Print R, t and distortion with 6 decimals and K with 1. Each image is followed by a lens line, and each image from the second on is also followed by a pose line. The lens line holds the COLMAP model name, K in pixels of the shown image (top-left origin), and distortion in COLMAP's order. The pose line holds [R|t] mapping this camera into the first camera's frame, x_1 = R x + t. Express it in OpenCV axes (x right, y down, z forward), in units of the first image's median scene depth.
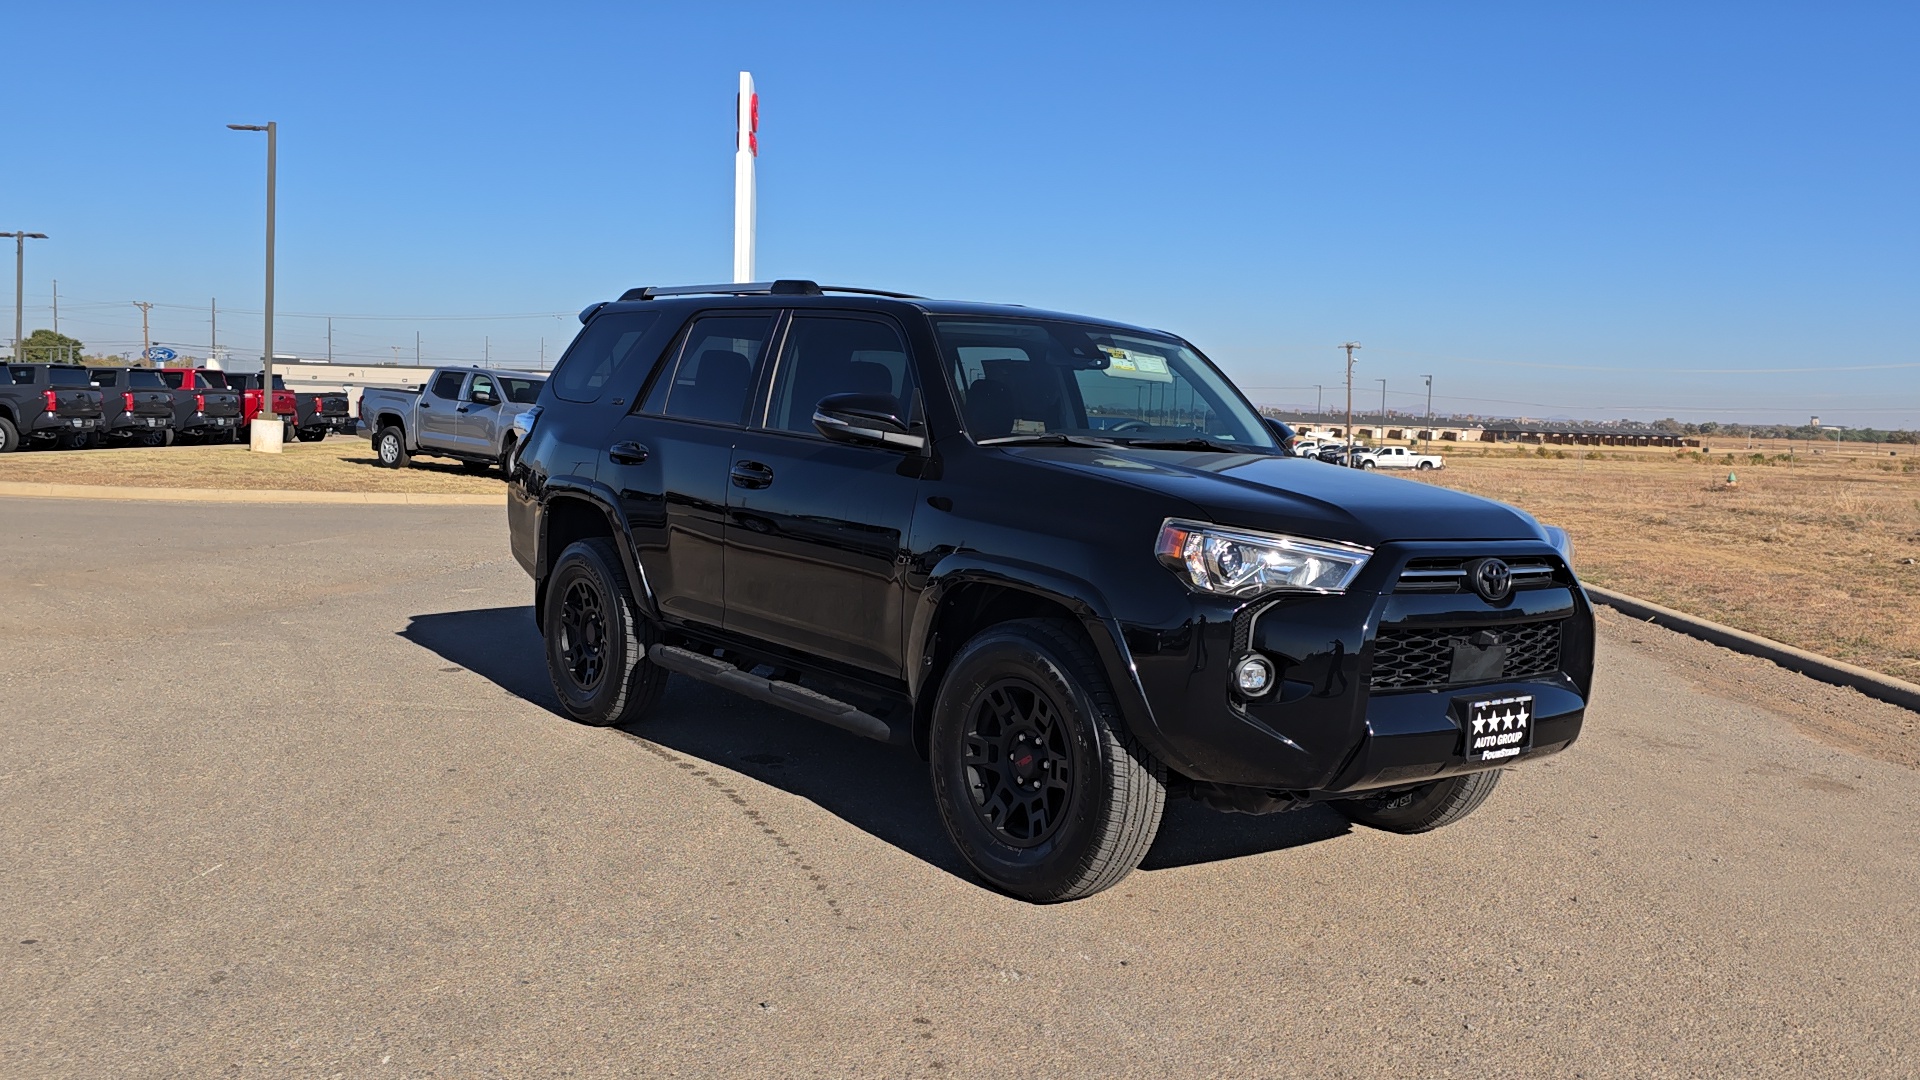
lens RADIAL K [[1600.1, 0, 972.6], [0, 1600.1, 554.6], [0, 0, 1]] dist [-0.018032, 0.002622]
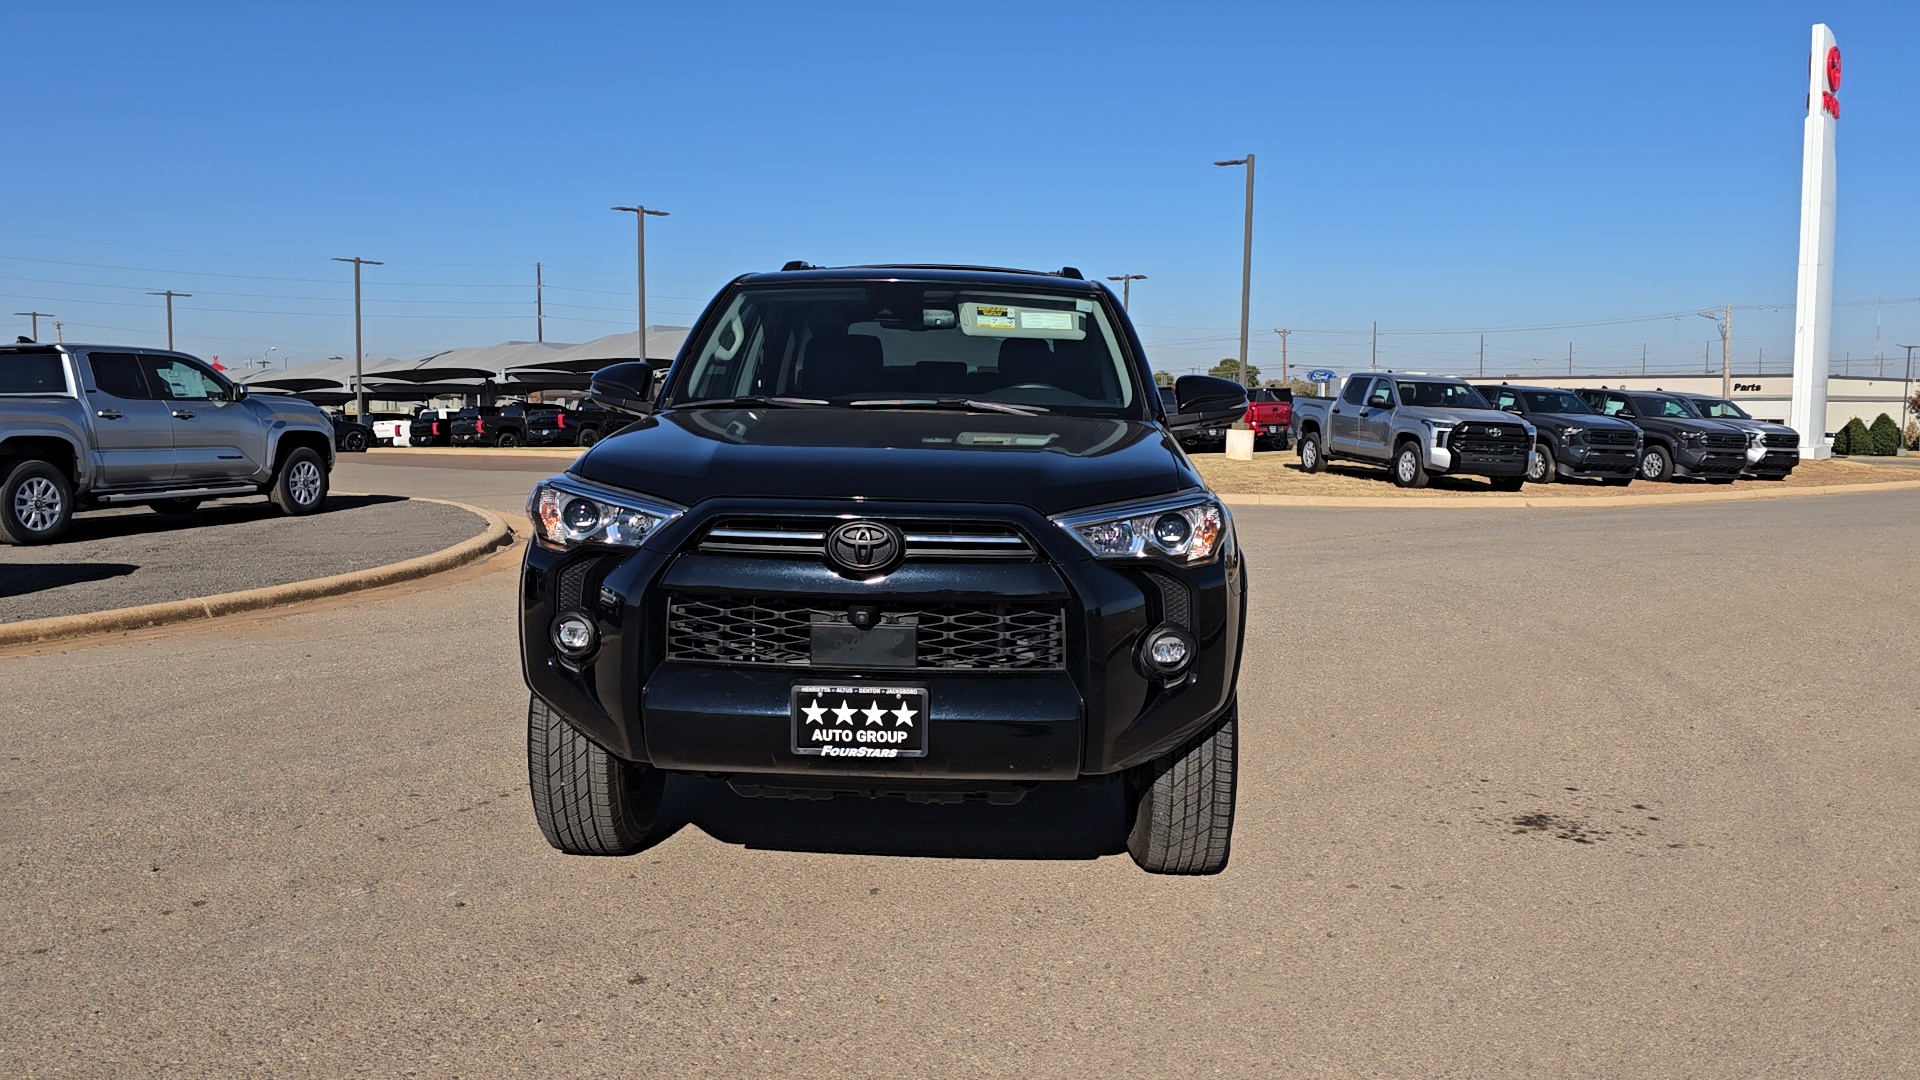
lens RADIAL K [[1600.1, 0, 956.8], [0, 1600.1, 552.5], [0, 0, 1]] dist [-0.018032, 0.002622]
pose [[0.756247, 0.026112, -0.653765, 0.656079], [-0.032231, 0.999477, 0.002636, 0.011012], [0.653492, 0.019078, 0.756693, 0.282539]]
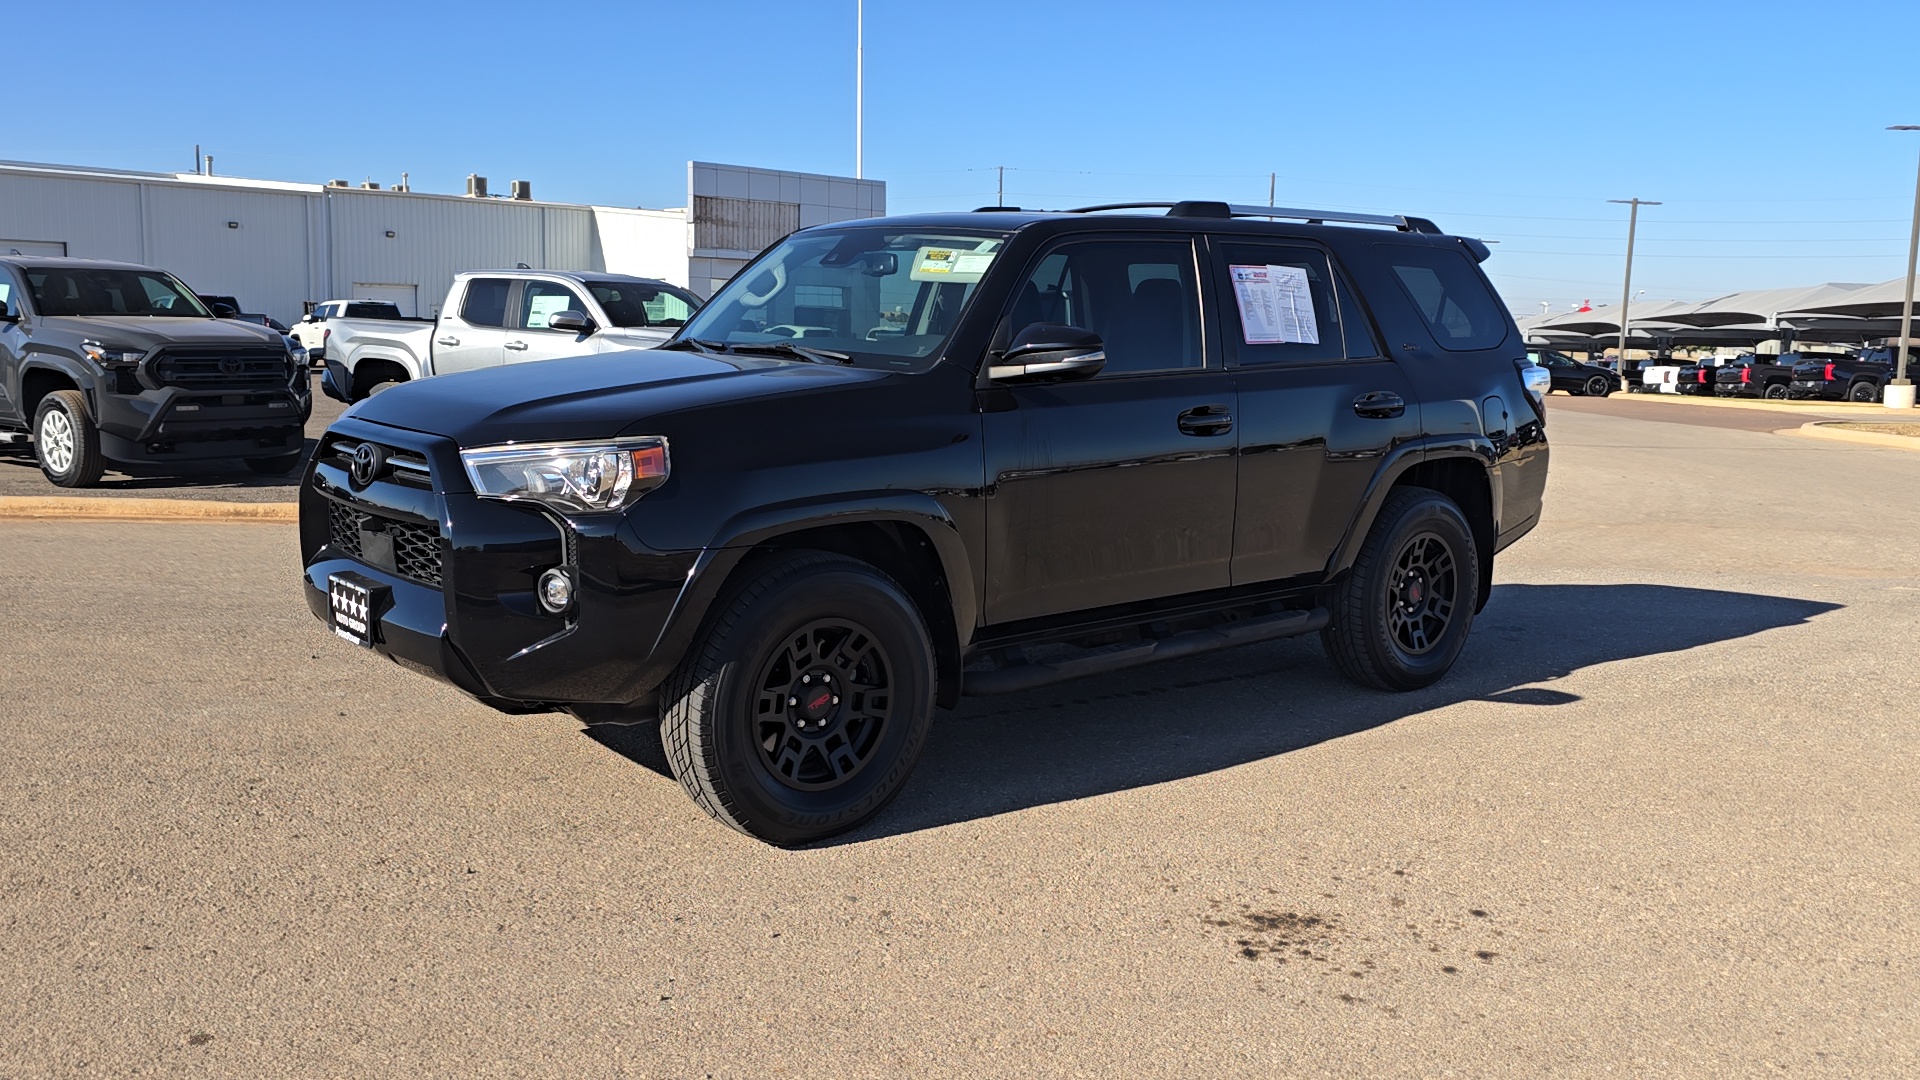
lens RADIAL K [[1600.1, 0, 961.9], [0, 1600.1, 536.8], [0, 0, 1]] dist [-0.018032, 0.002622]
pose [[0.022086, 0.091702, -0.995542, 0.955603], [-0.106093, 0.990377, 0.088873, -0.048937], [0.994111, 0.103657, 0.031602, 0.966051]]
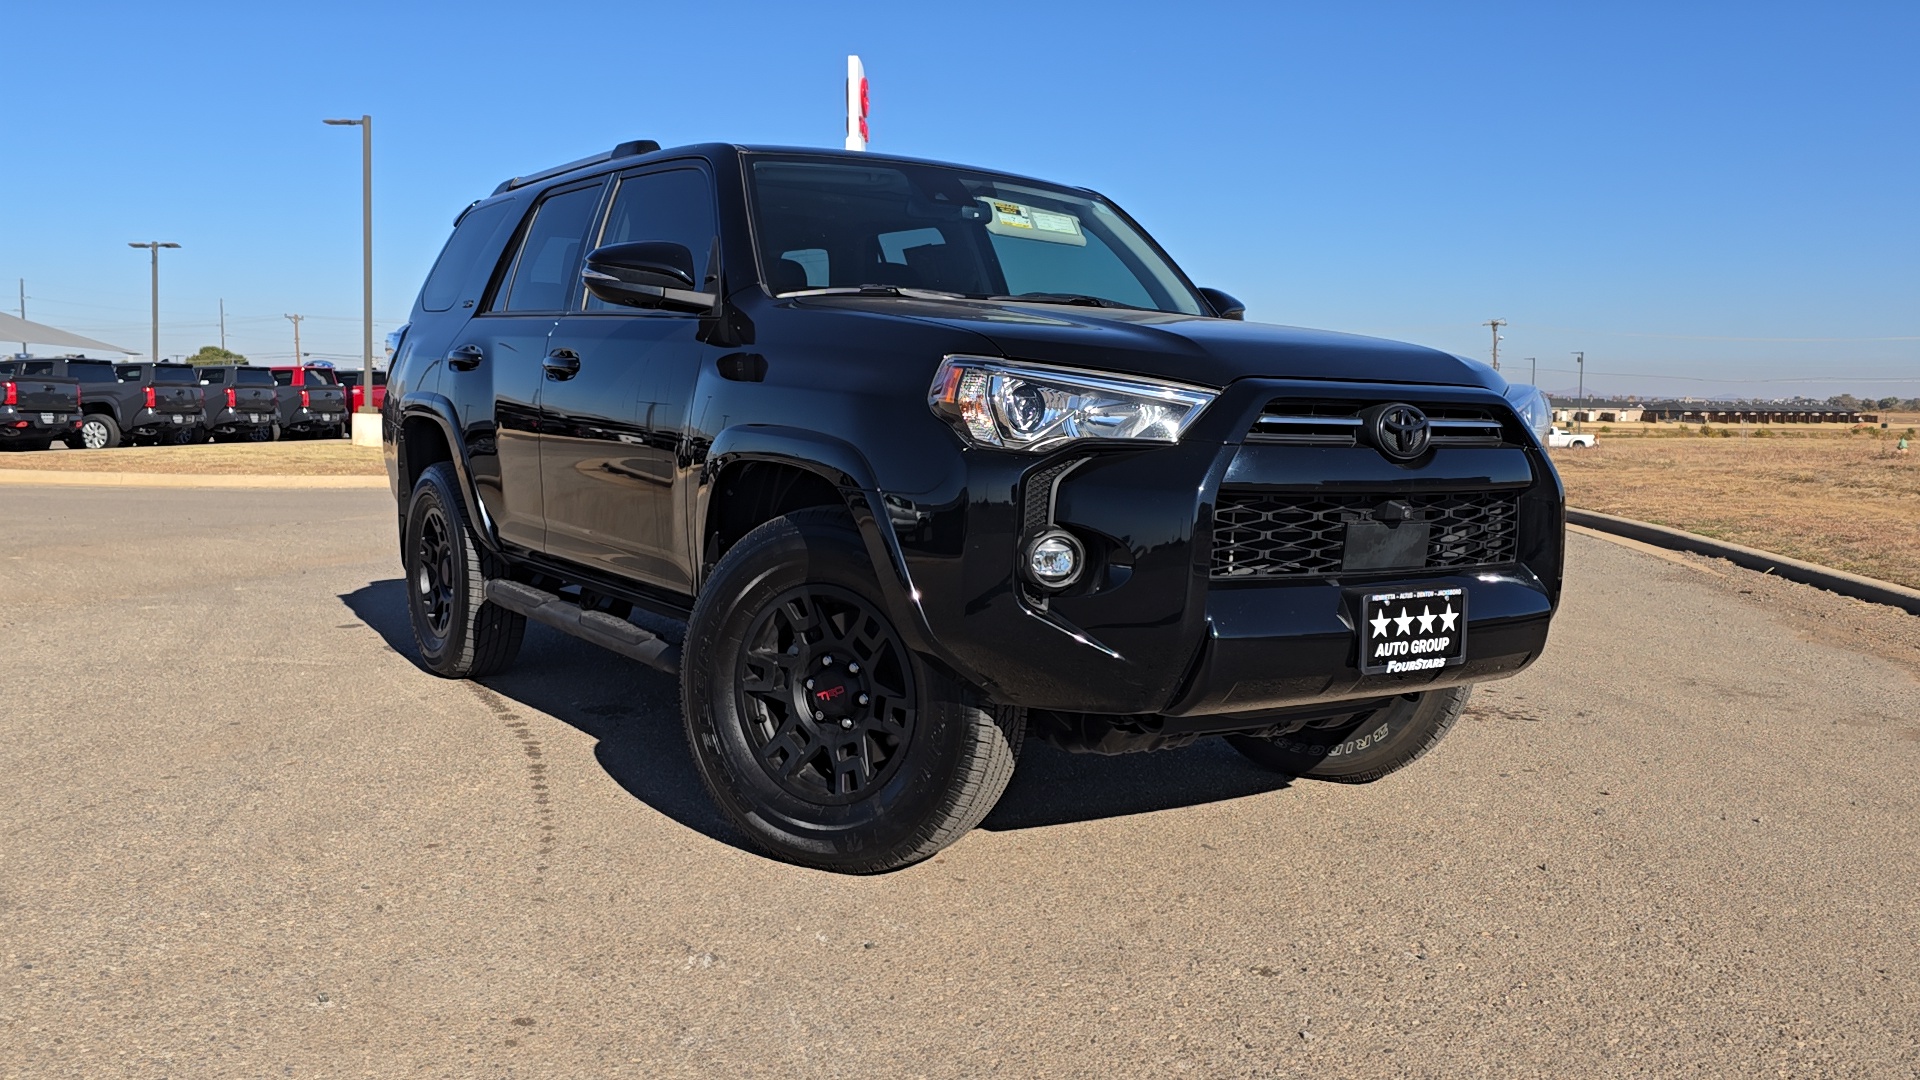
lens RADIAL K [[1600.1, 0, 992.1], [0, 1600.1, 554.2], [0, 0, 1]] dist [-0.018032, 0.002622]
pose [[0.996613, -0.018368, -0.080157, 0.139620], [0.018562, 0.999826, 0.001686, 0.048505], [0.080112, -0.003168, 0.996781, 0.174747]]
